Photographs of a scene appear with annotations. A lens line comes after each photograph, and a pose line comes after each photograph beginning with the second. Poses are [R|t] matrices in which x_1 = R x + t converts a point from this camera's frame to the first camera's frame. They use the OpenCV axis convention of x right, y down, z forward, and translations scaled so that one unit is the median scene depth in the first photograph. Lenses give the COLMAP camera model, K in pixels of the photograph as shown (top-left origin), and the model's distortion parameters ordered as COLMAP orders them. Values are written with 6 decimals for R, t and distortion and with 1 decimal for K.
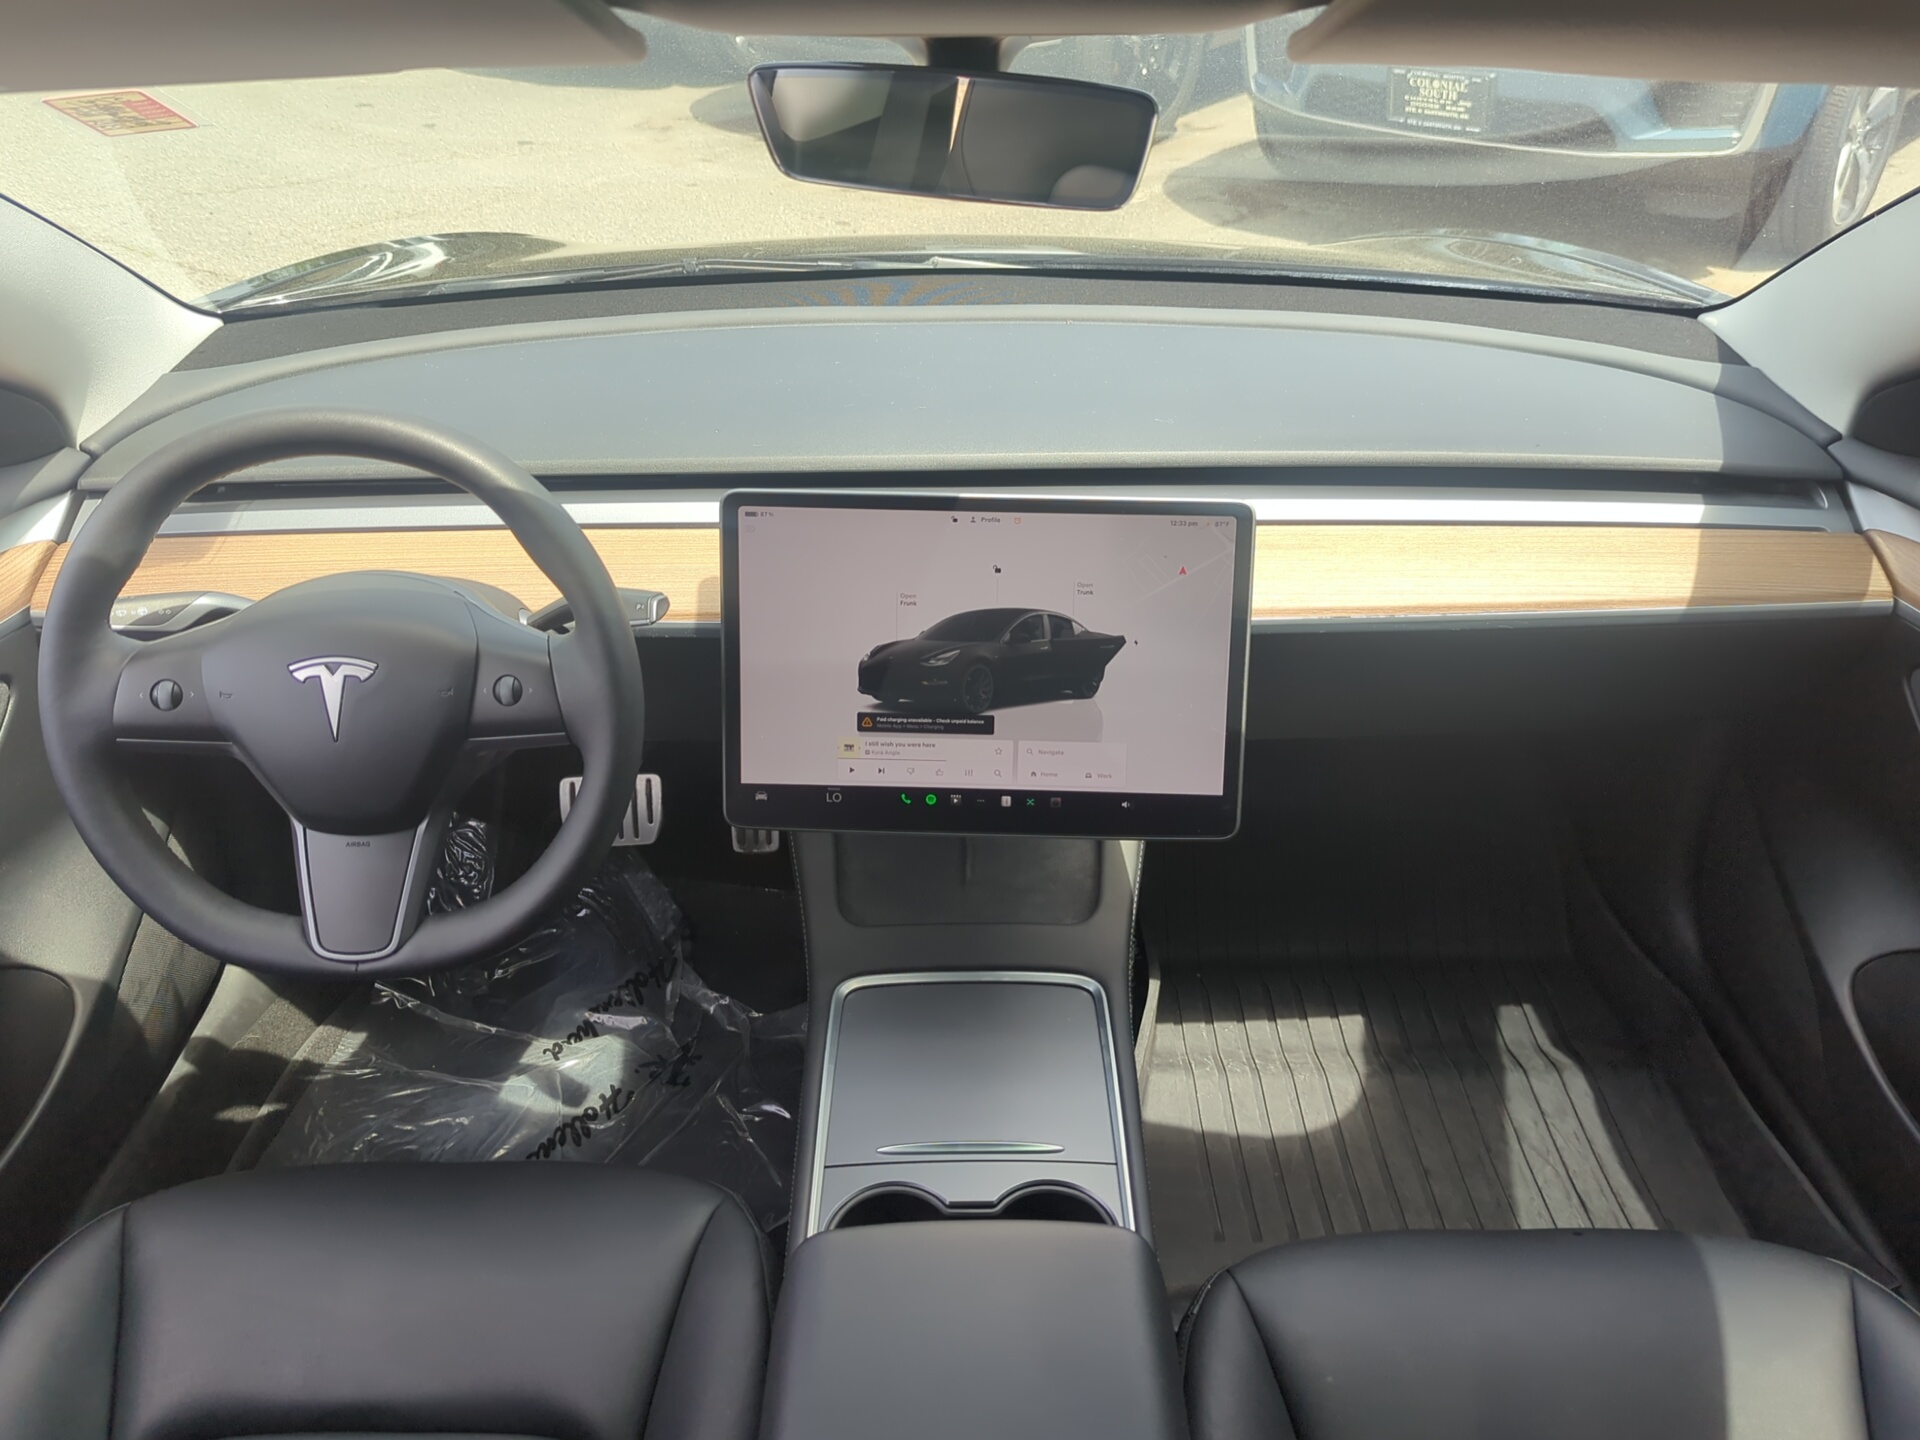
lens RADIAL K [[1561.9, 0, 986.5], [0, 1561.9, 678.9], [0, 0, 1]] dist [0.057355, -0.052331]
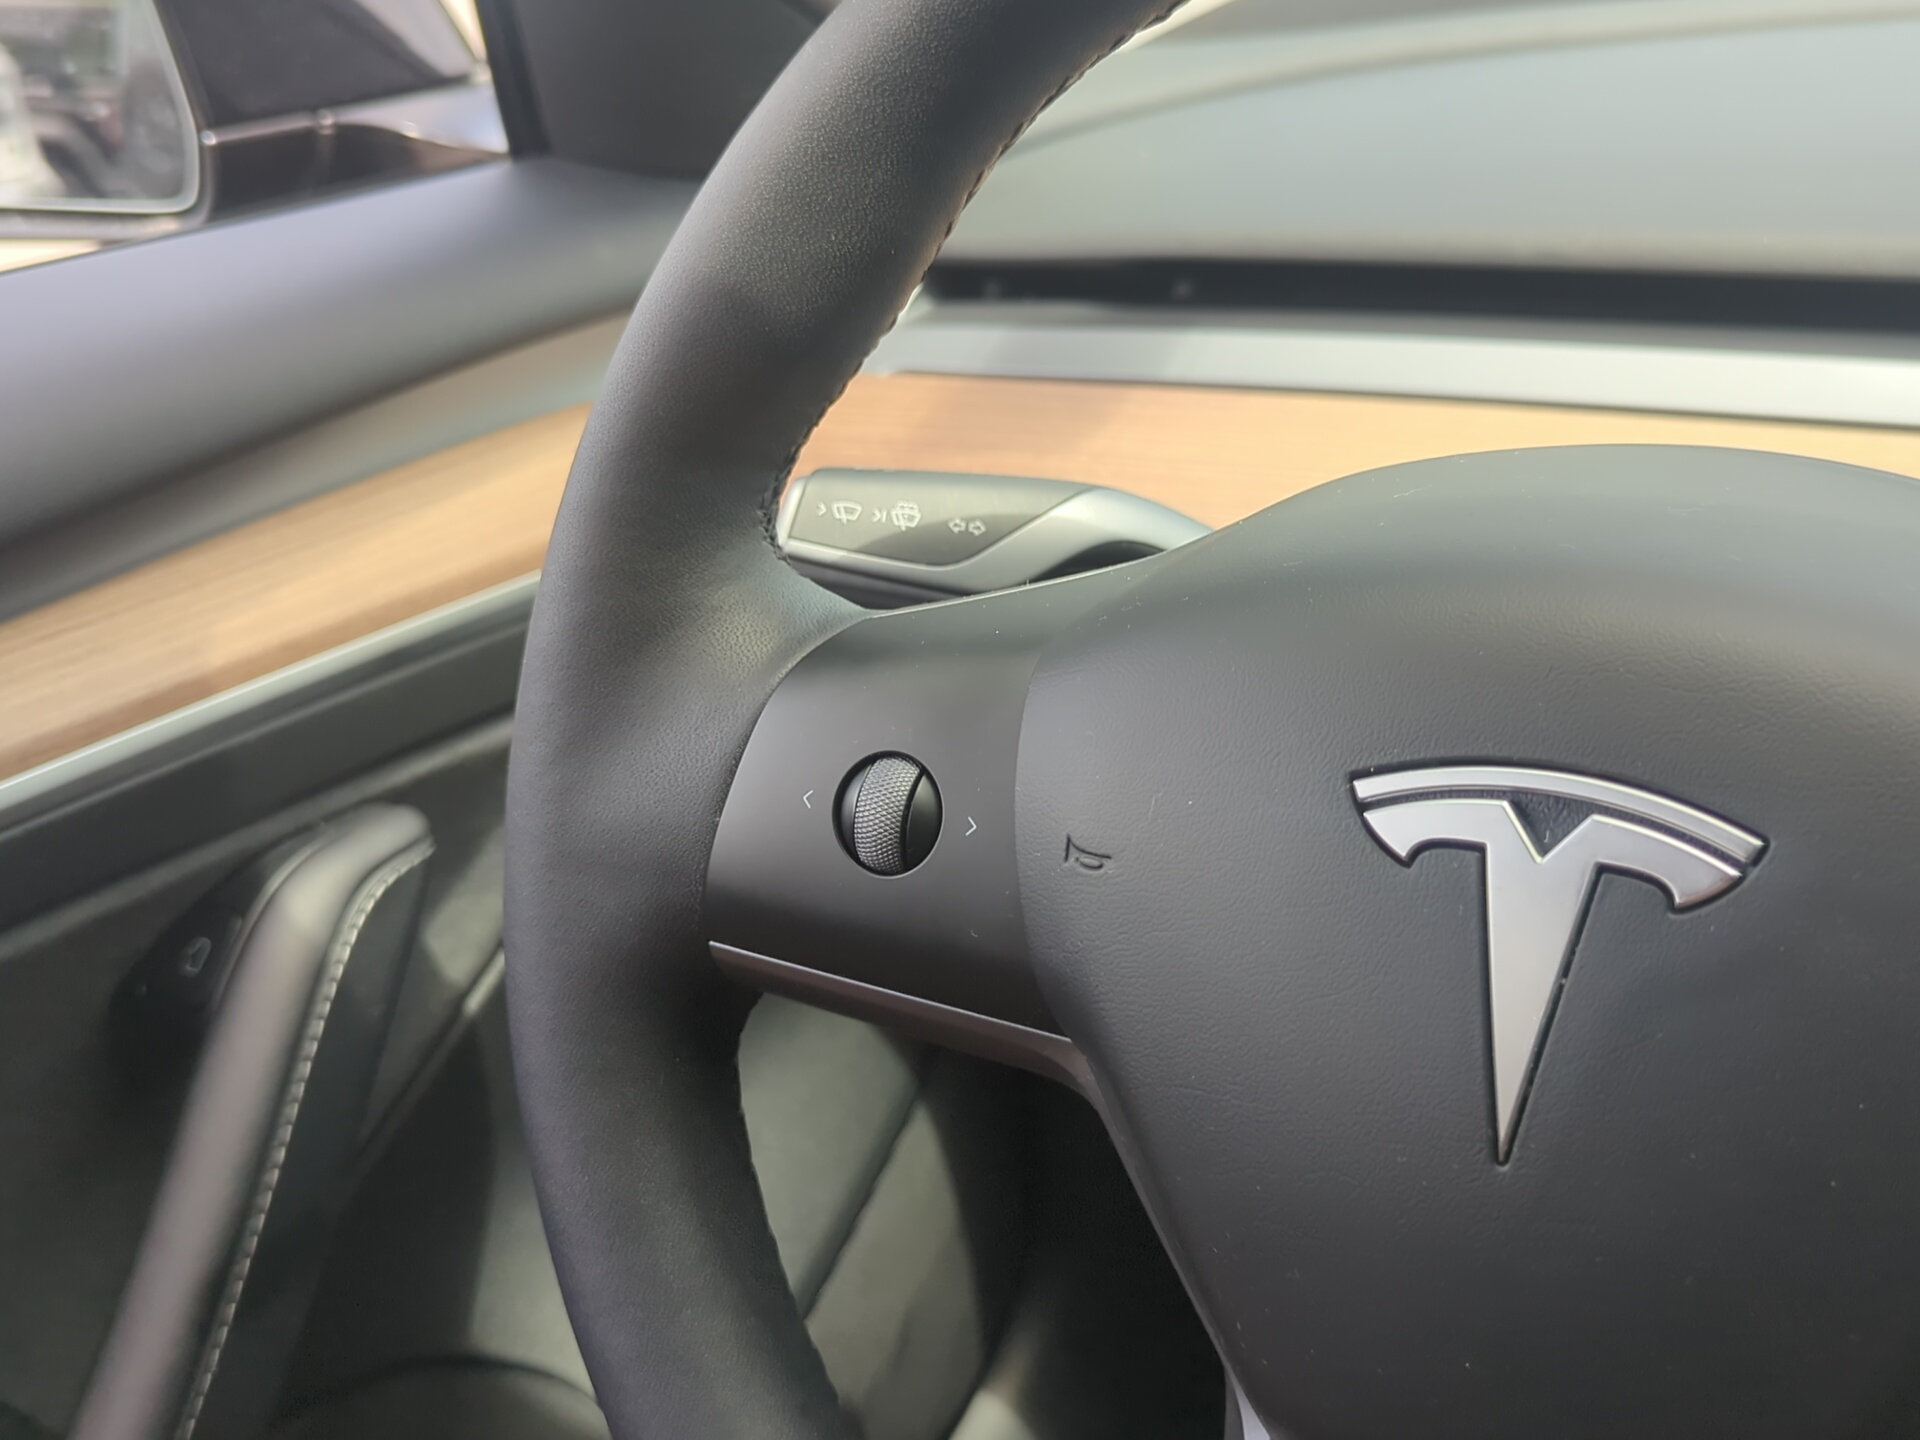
lens RADIAL K [[2104.2, 0, 957.2], [0, 2104.2, 708.6], [0, 0, 1]] dist [-0.009038, 0.000000]
pose [[0.855034, 0.157244, -0.494157, -0.302393], [-0.186421, 0.982420, -0.009950, -0.003853], [0.483905, 0.100629, 0.869316, 0.623823]]
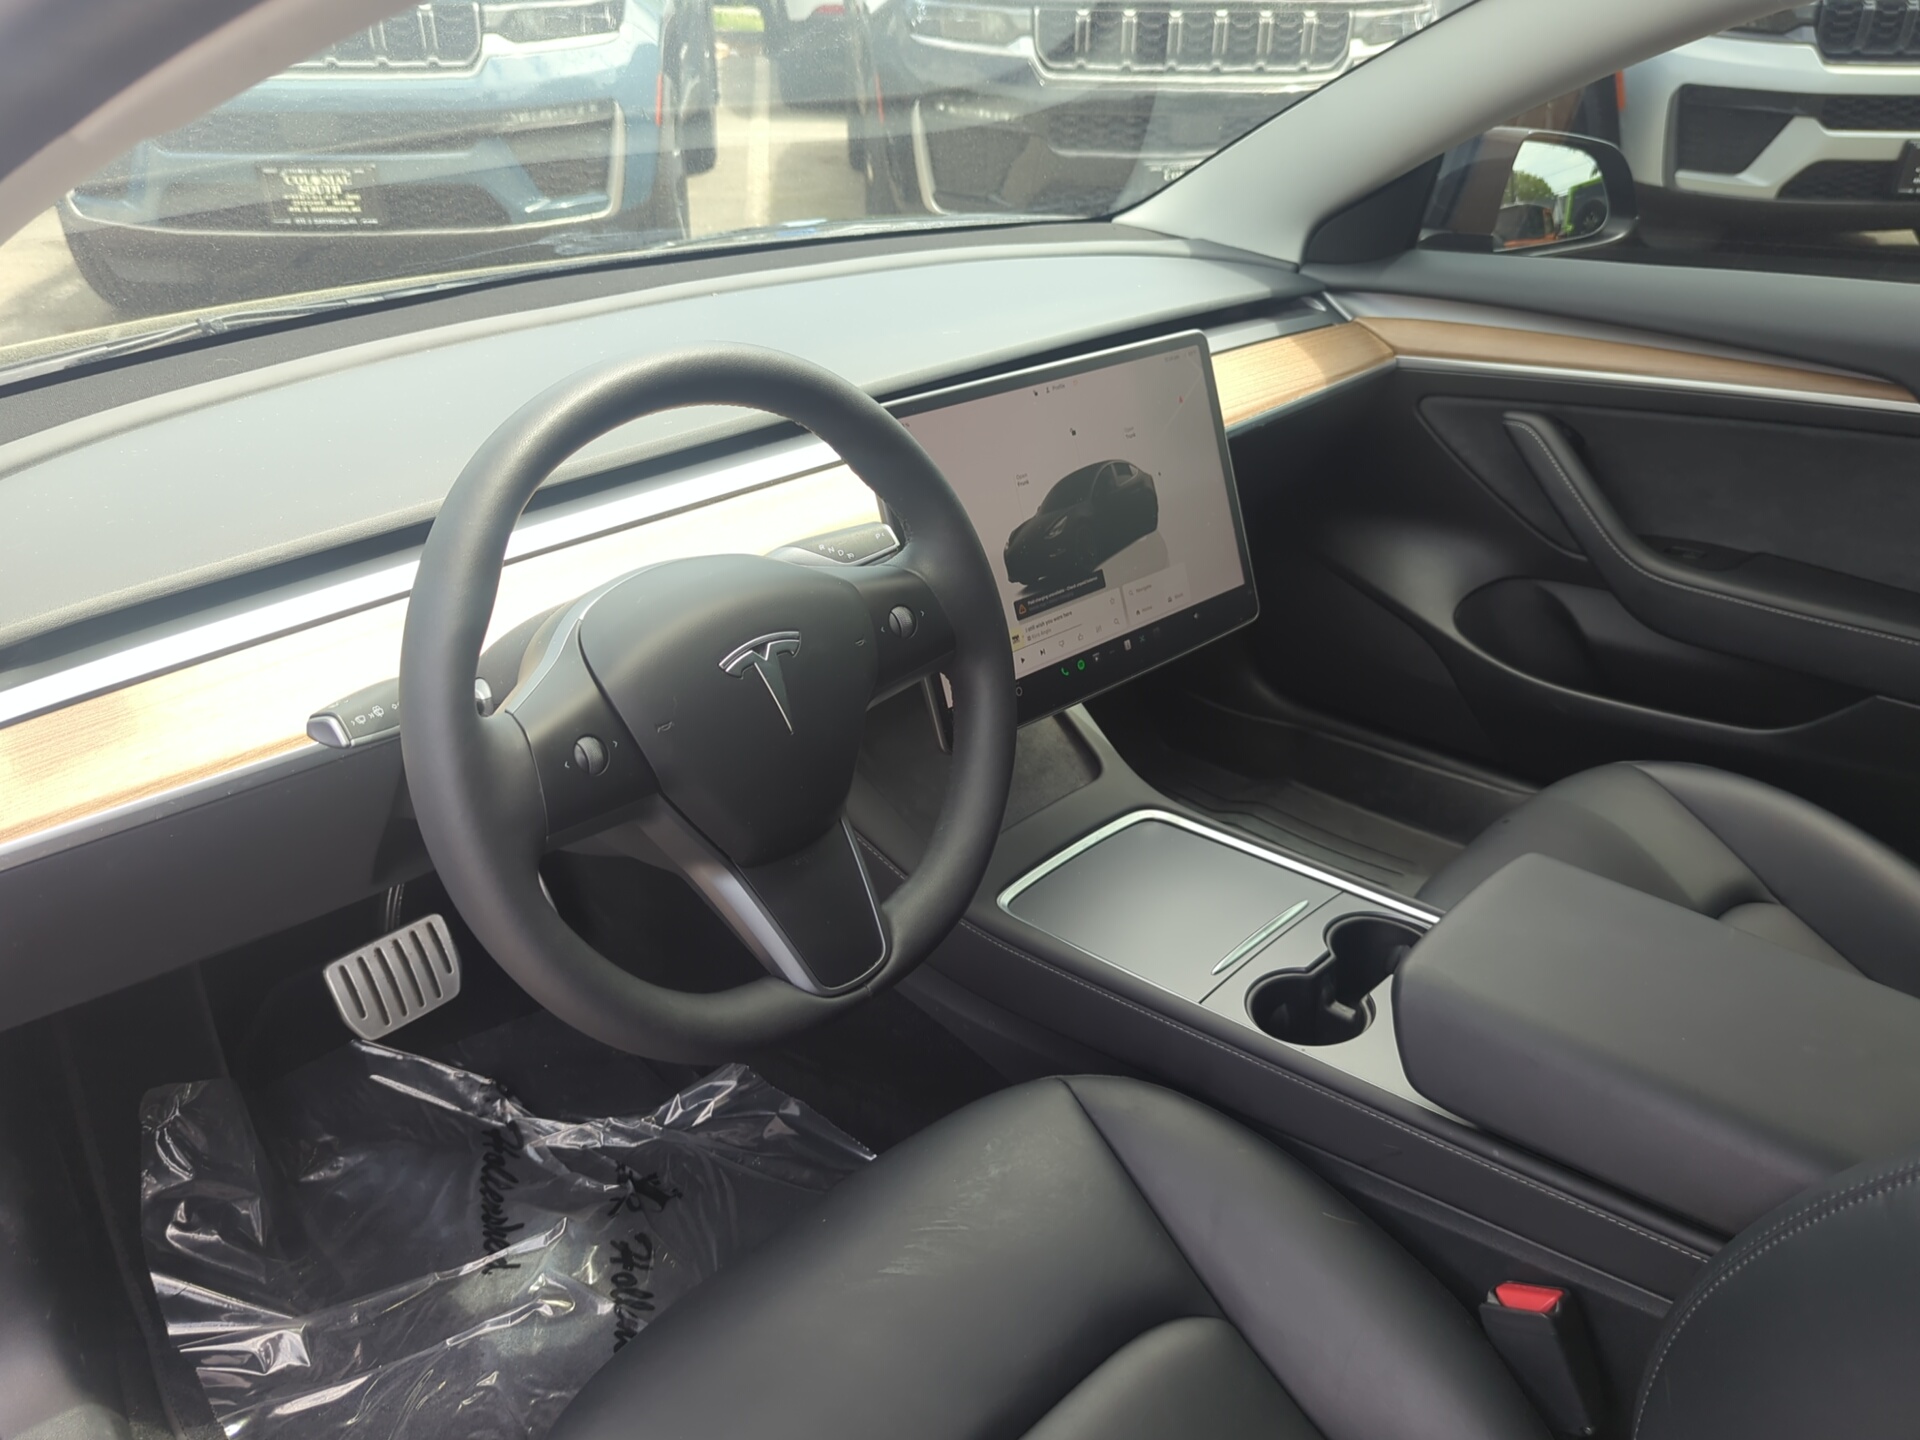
lens RADIAL K [[1561.9, 0, 979.8], [0, 1561.9, 677.8], [0, 0, 1]] dist [0.057355, -0.052331]
pose [[0.681546, -0.306290, 0.664592, -0.778055], [0.358945, 0.931355, 0.061131, -0.002198], [-0.637694, 0.196888, 0.744702, 0.276908]]
